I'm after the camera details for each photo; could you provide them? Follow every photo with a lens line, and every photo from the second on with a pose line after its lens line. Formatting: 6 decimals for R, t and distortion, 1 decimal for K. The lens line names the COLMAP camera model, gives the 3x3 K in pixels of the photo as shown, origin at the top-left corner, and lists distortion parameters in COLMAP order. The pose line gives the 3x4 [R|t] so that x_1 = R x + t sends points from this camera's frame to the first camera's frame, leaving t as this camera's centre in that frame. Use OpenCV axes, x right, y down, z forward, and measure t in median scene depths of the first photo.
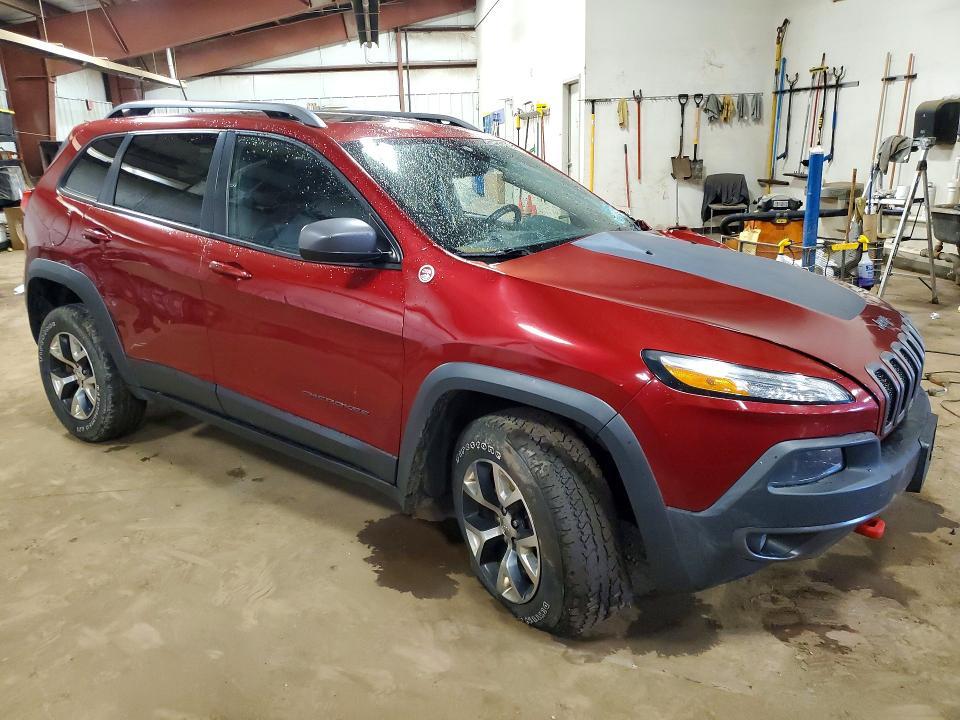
lens RADIAL K [[741.7, 0, 480.0], [0, 741.7, 360.0], [0, 0, 1]] dist [0.038905, -0.008720]
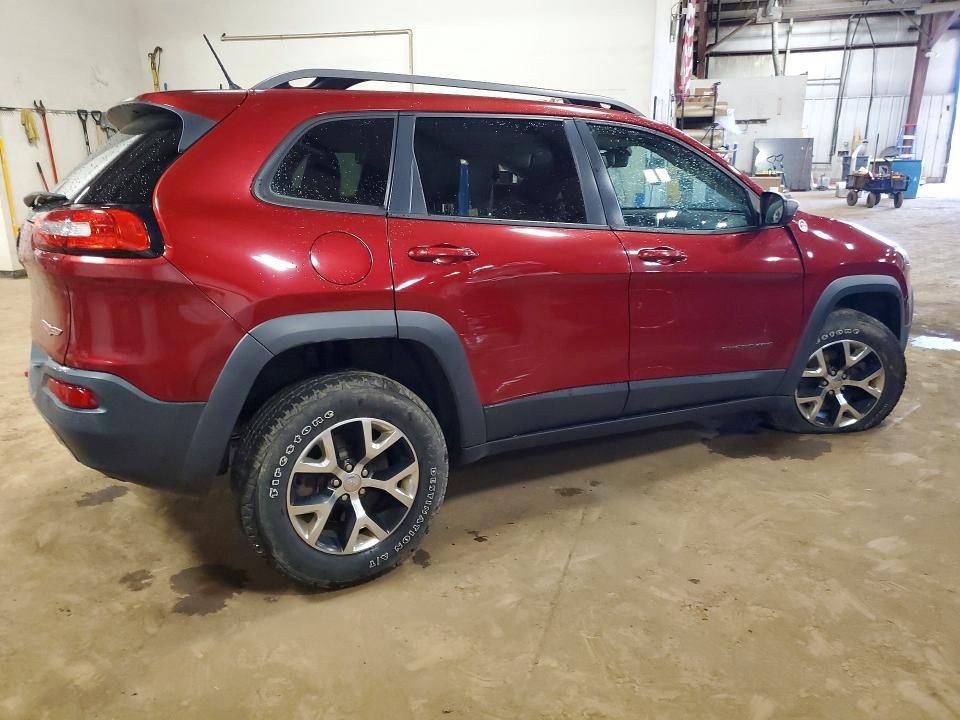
lens RADIAL K [[741.7, 0, 480.0], [0, 741.7, 360.0], [0, 0, 1]] dist [0.038905, -0.008720]
pose [[0.420936, -0.233565, 0.876505, -0.563506], [0.279906, 0.952572, 0.119412, -0.066192], [-0.862824, 0.195074, 0.466348, 0.336267]]
